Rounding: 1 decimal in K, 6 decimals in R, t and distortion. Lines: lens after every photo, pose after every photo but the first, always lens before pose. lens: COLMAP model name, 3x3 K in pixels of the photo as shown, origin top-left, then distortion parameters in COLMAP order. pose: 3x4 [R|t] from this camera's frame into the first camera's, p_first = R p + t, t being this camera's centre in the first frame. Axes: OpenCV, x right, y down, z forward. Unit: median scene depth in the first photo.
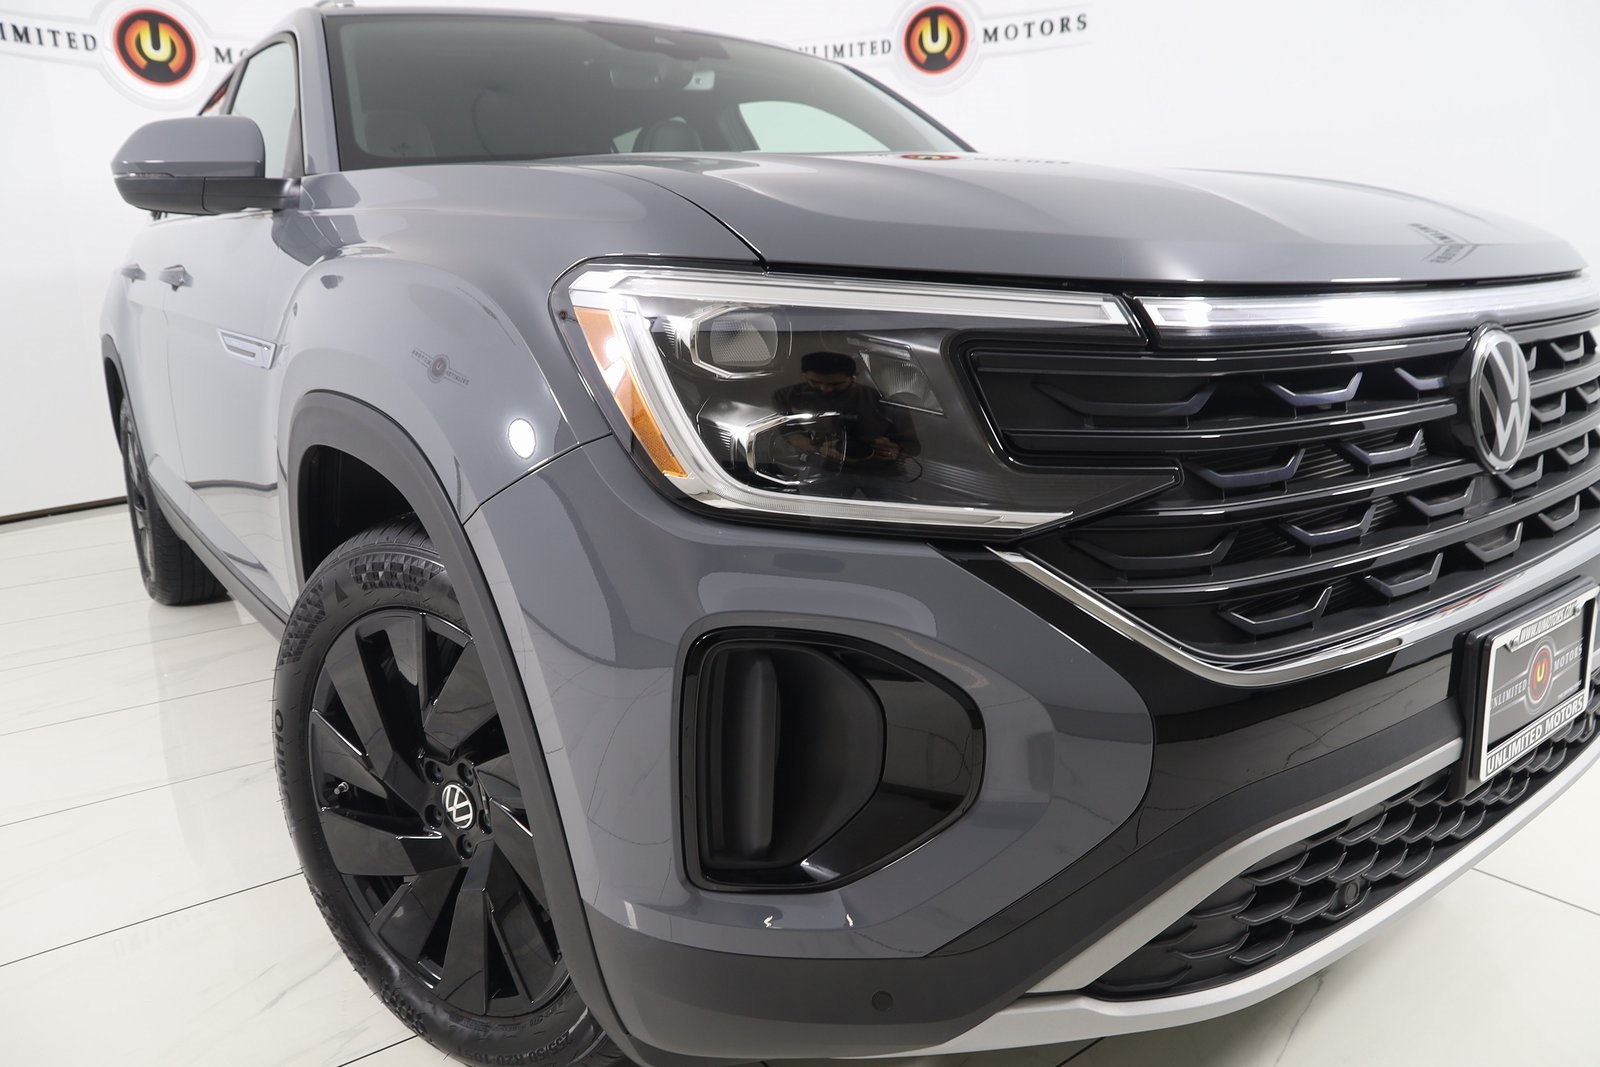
lens RADIAL K [[1107.3, 0, 802.6], [0, 1107.3, 529.0], [0, 0, 1]] dist [-0.056707, 0.001984]
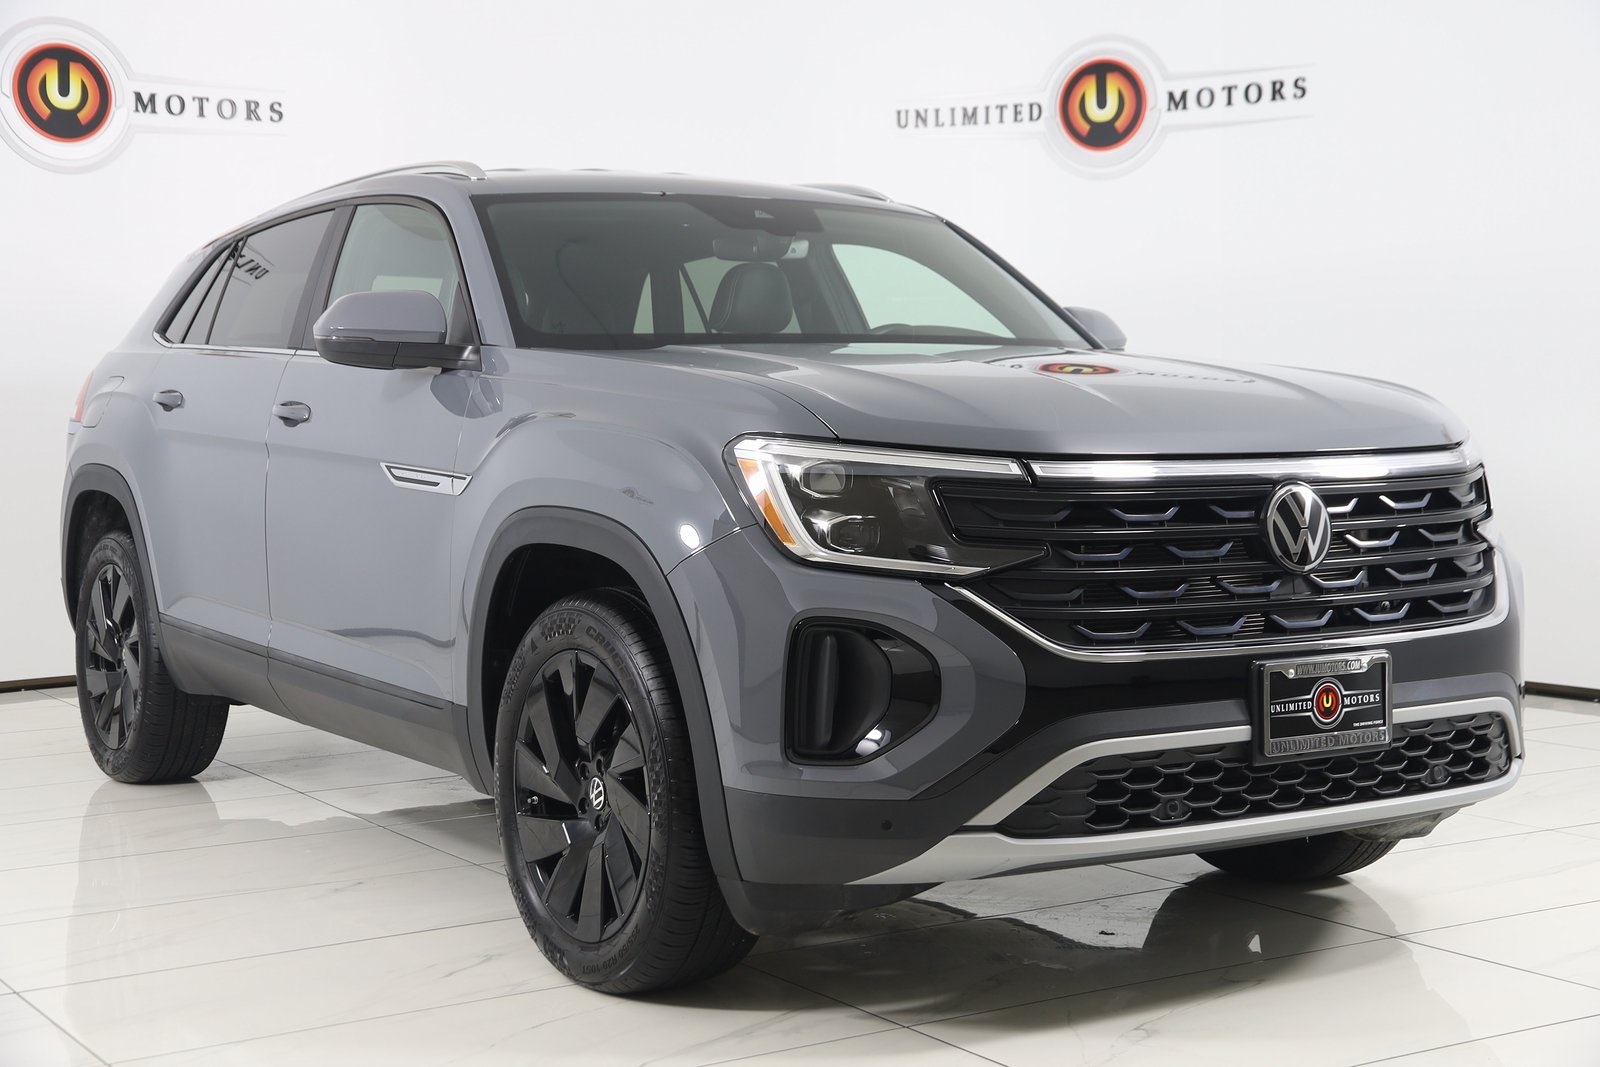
lens RADIAL K [[2197.4, 0, 800.0], [0, 2197.4, 533.5], [0, 0, 1]] dist [0.099755, -0.005278]
pose [[0.997550, 0.029842, -0.063277, 0.138519], [-0.039821, 0.985850, -0.162831, 0.525046], [0.057523, 0.164952, 0.984623, -2.632689]]
